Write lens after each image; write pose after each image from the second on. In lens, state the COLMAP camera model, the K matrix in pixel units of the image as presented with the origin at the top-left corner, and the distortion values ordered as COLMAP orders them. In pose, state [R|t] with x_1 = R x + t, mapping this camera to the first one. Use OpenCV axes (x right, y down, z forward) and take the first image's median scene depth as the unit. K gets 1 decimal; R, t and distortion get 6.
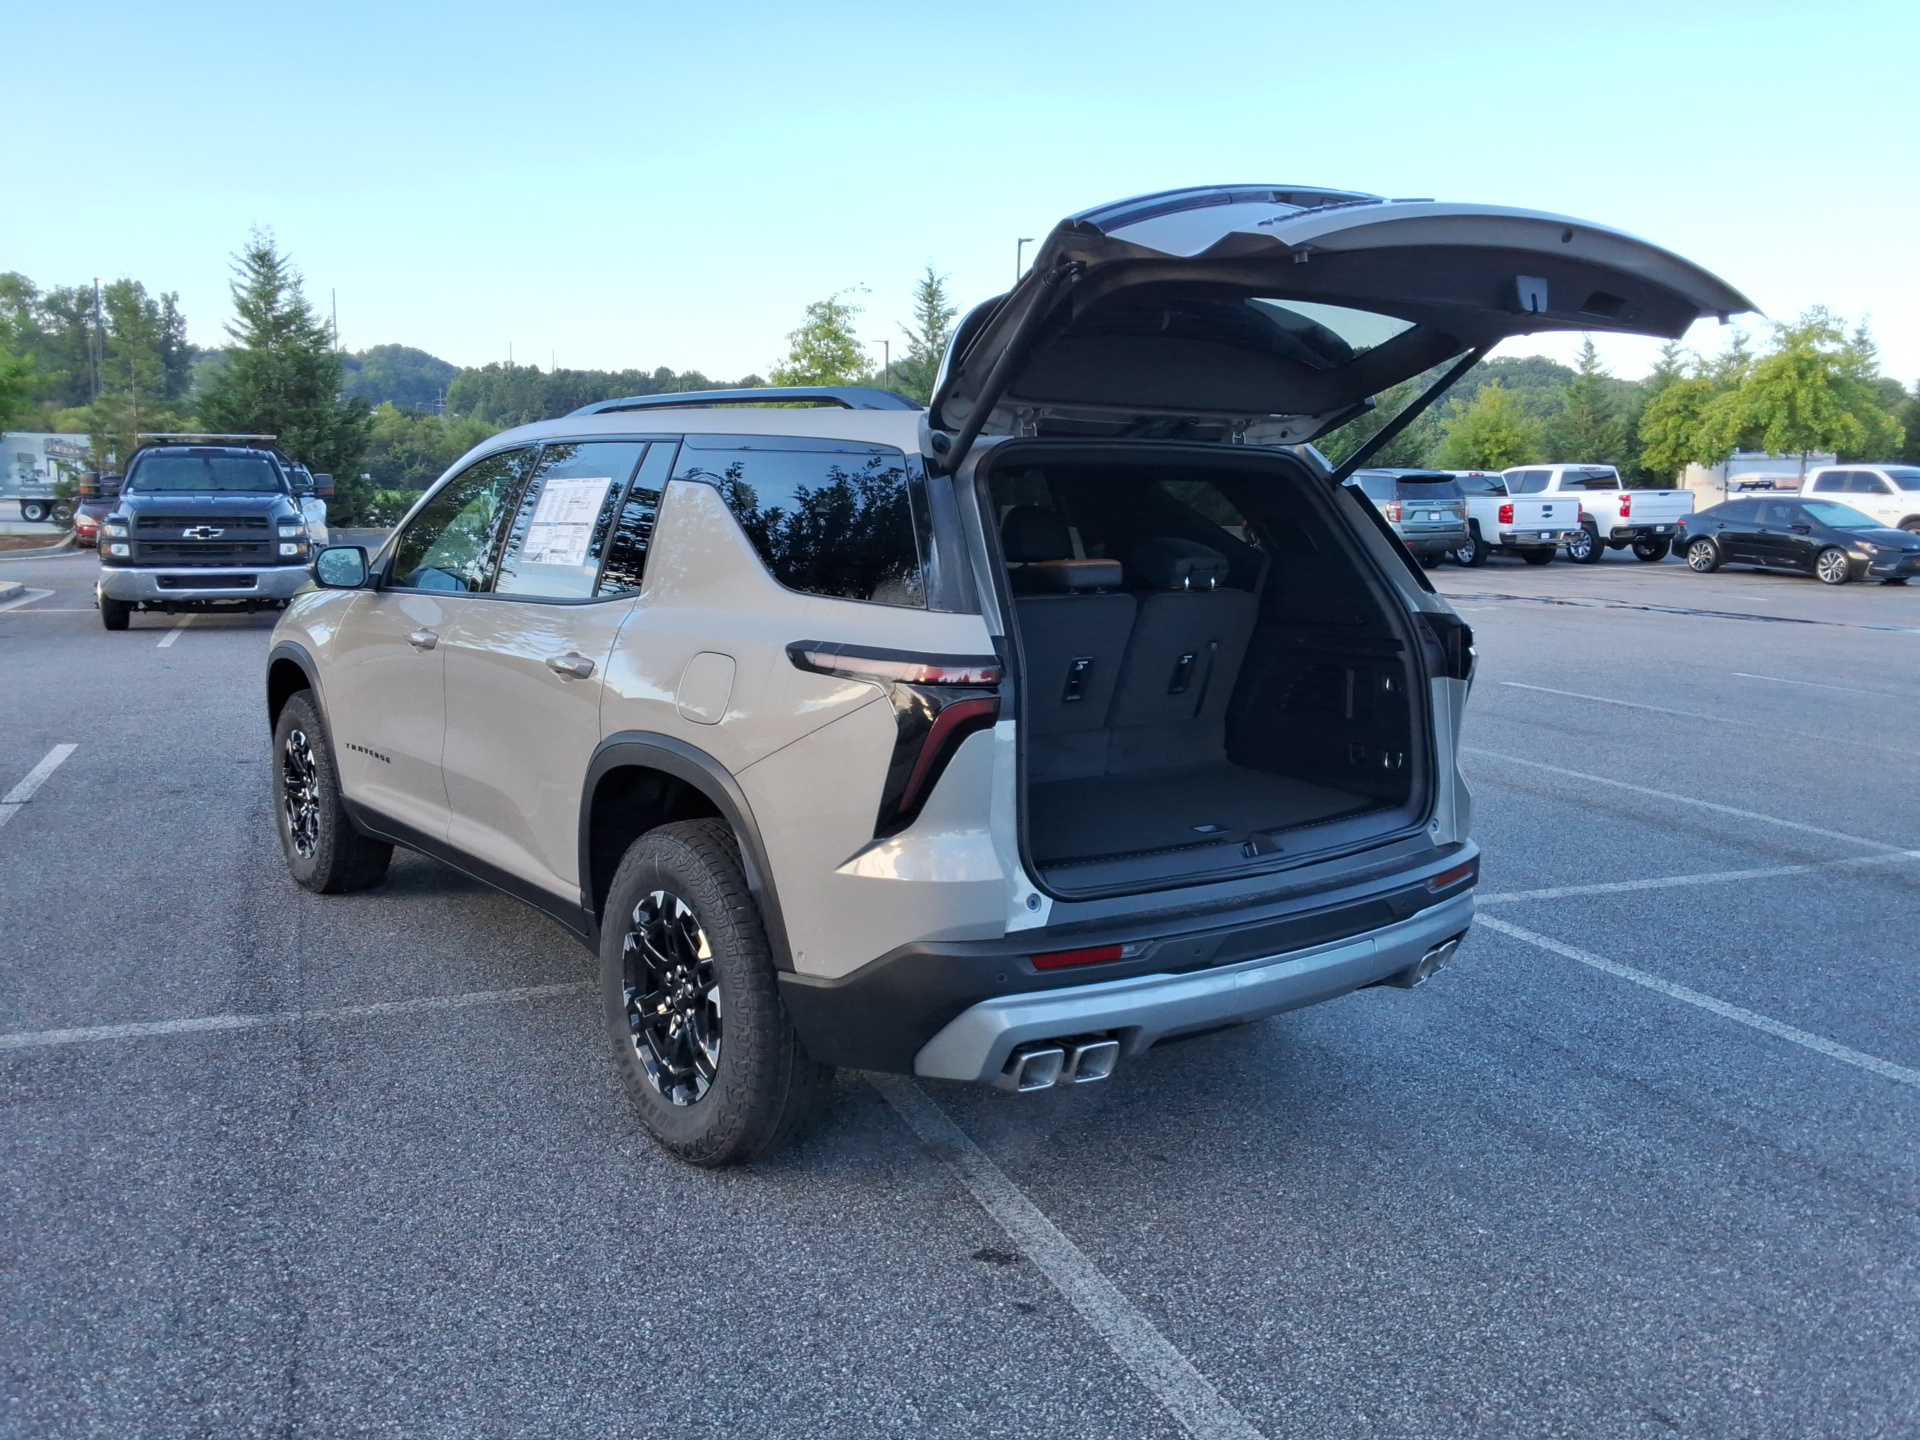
lens RADIAL K [[1528.7, 0, 978.6], [0, 1528.7, 714.0], [0, 0, 1]] dist [0.123007, -0.204540]
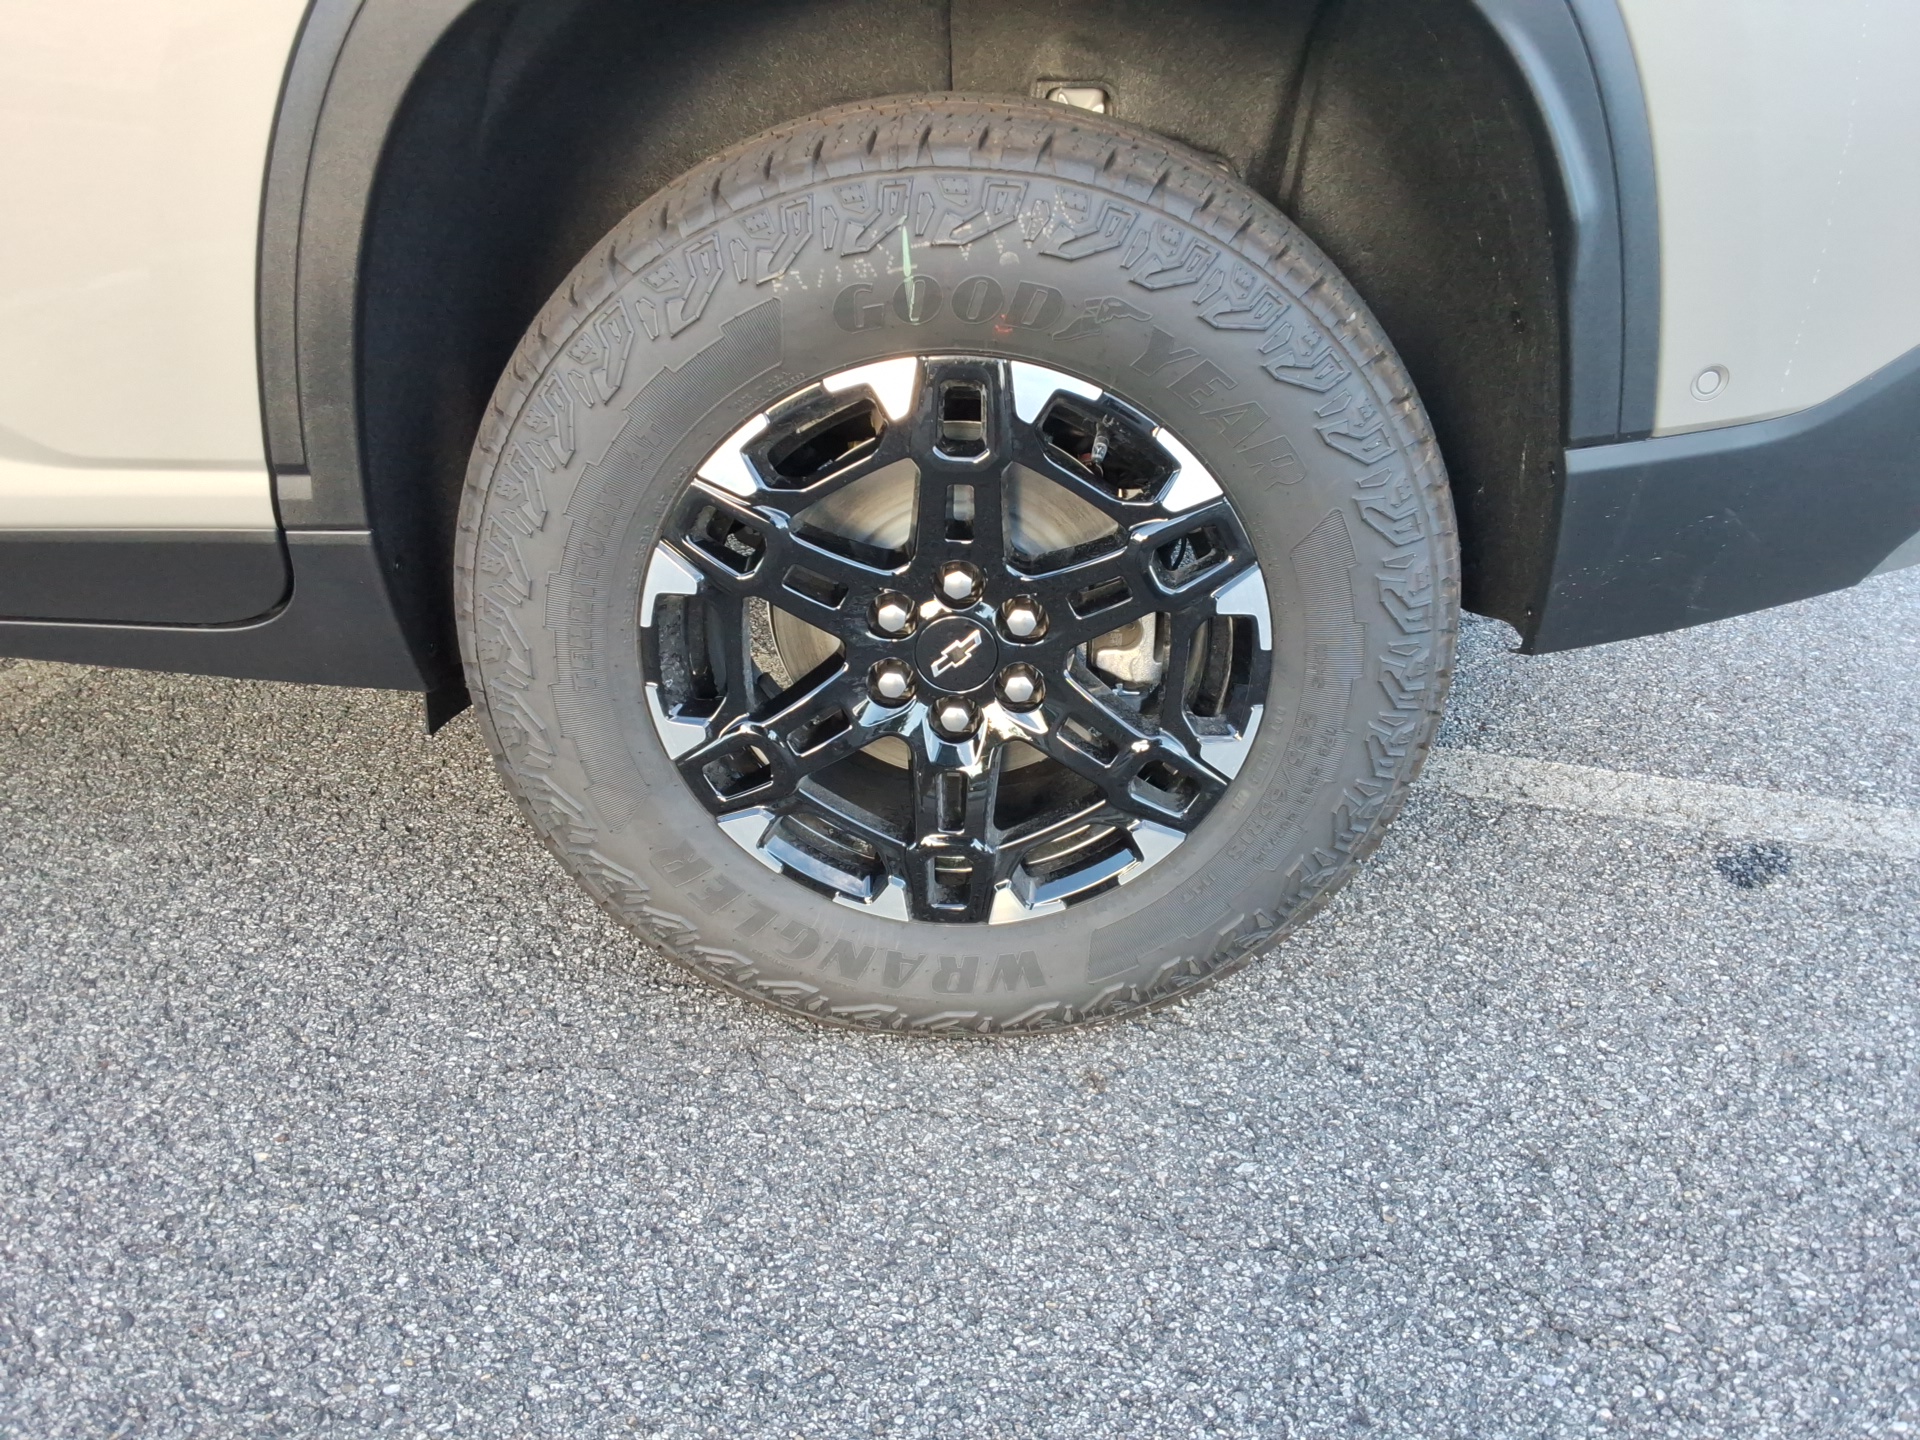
lens RADIAL K [[1528.7, 0, 978.6], [0, 1528.7, 714.0], [0, 0, 1]] dist [0.123007, -0.204540]
pose [[0.629788, -0.381892, 0.676406, -0.313949], [0.111326, 0.906183, 0.407969, 0.040967], [-0.768748, -0.181632, 0.613218, 0.575805]]
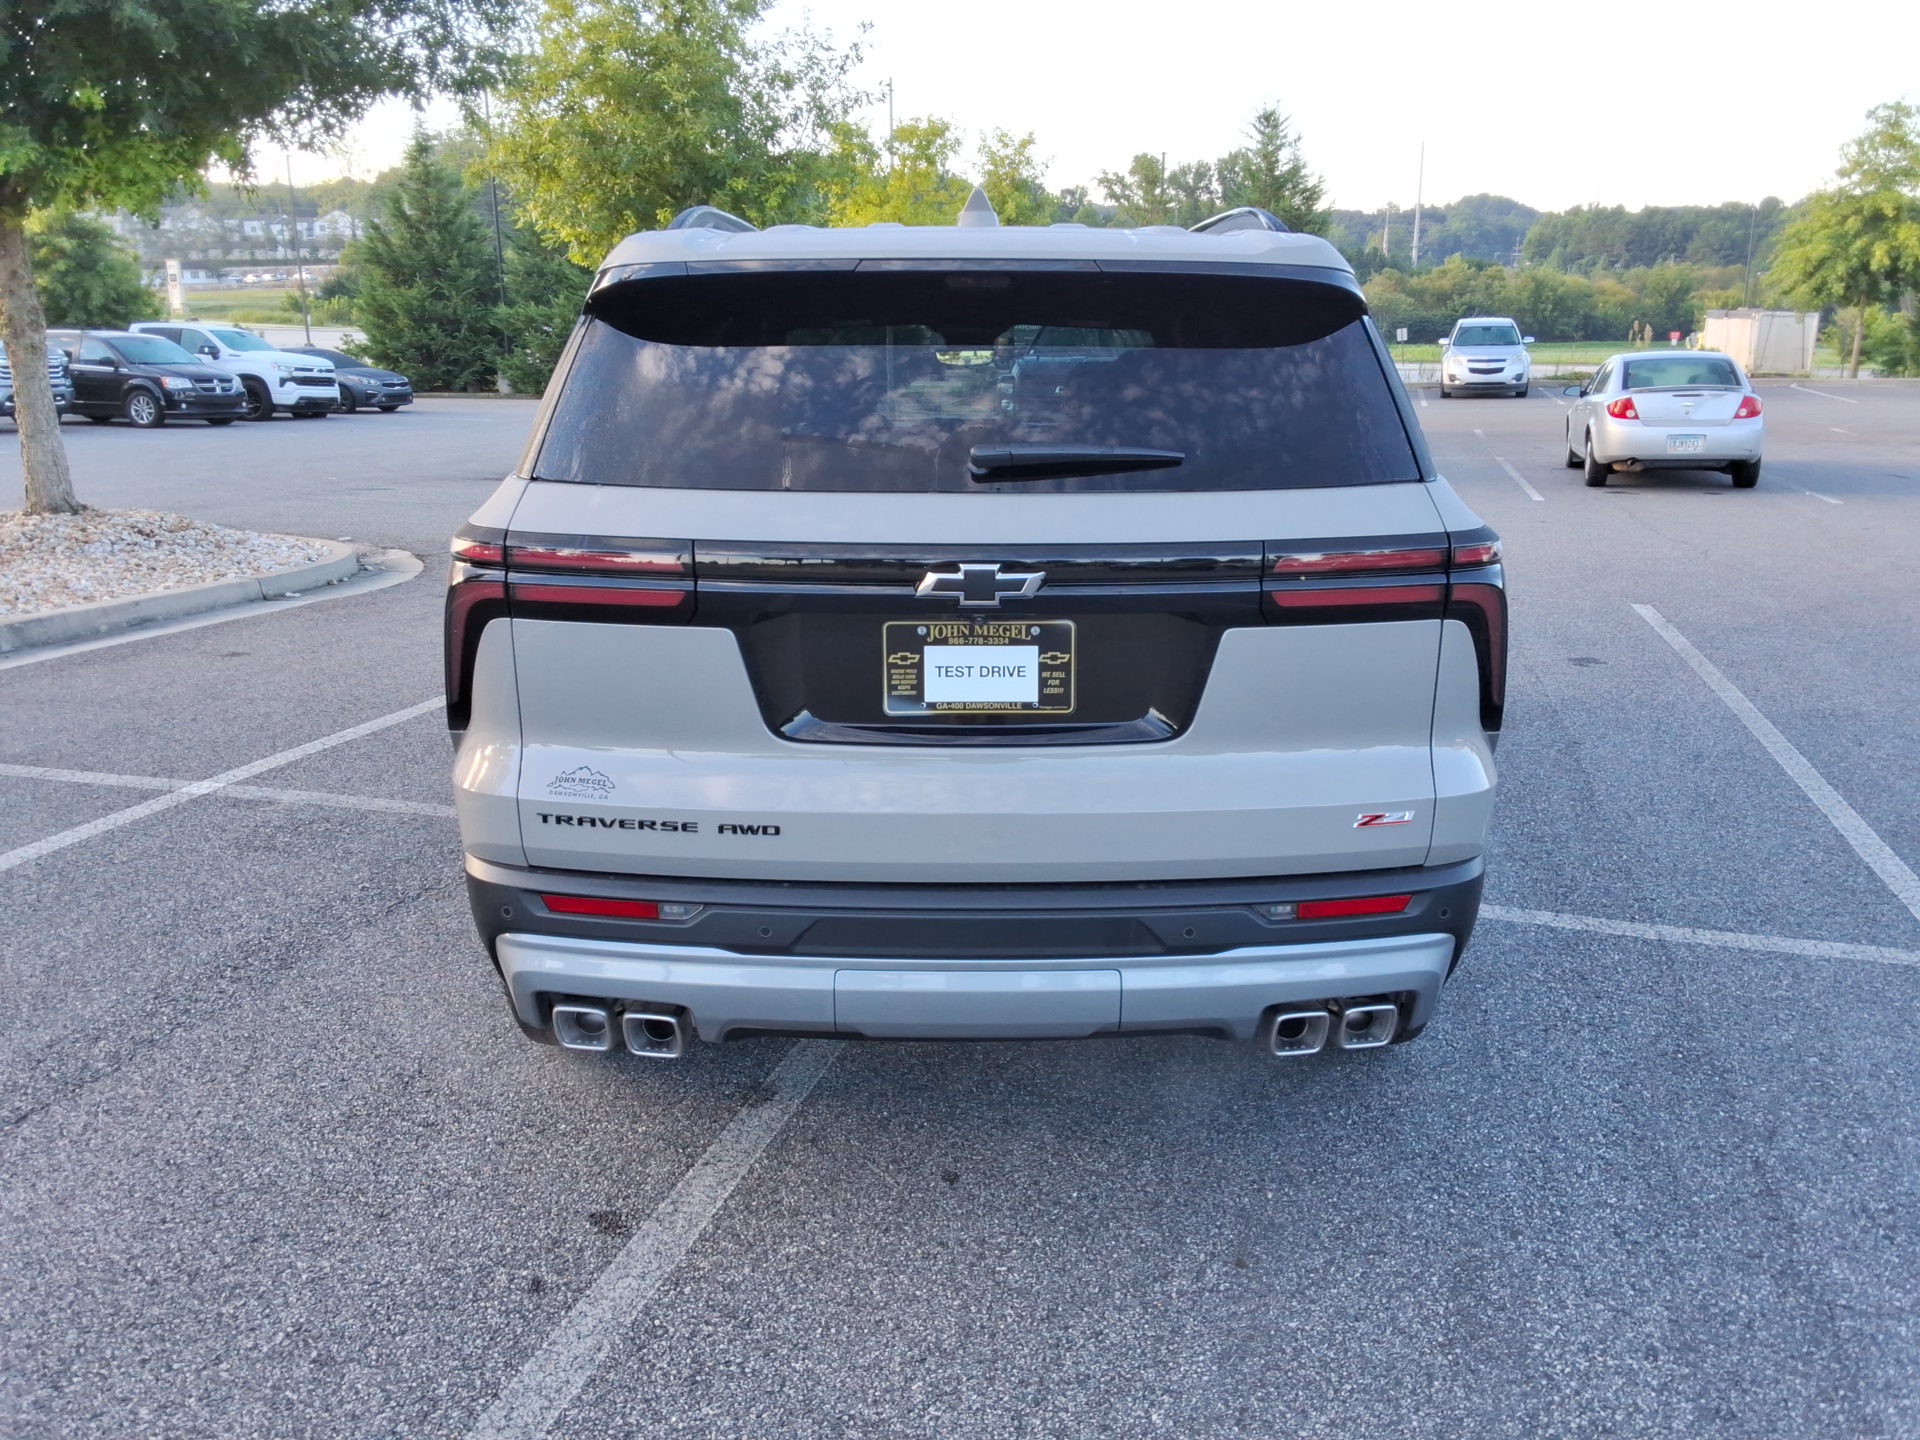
lens RADIAL K [[1531.7, 0, 969.0], [0, 1531.7, 710.3], [0, 0, 1]] dist [0.098927, -0.143232]
pose [[0.792220, 0.130187, -0.596187, 0.425623], [-0.076653, 0.990470, 0.114428, -0.033385], [0.605402, -0.044953, 0.794649, 0.285083]]
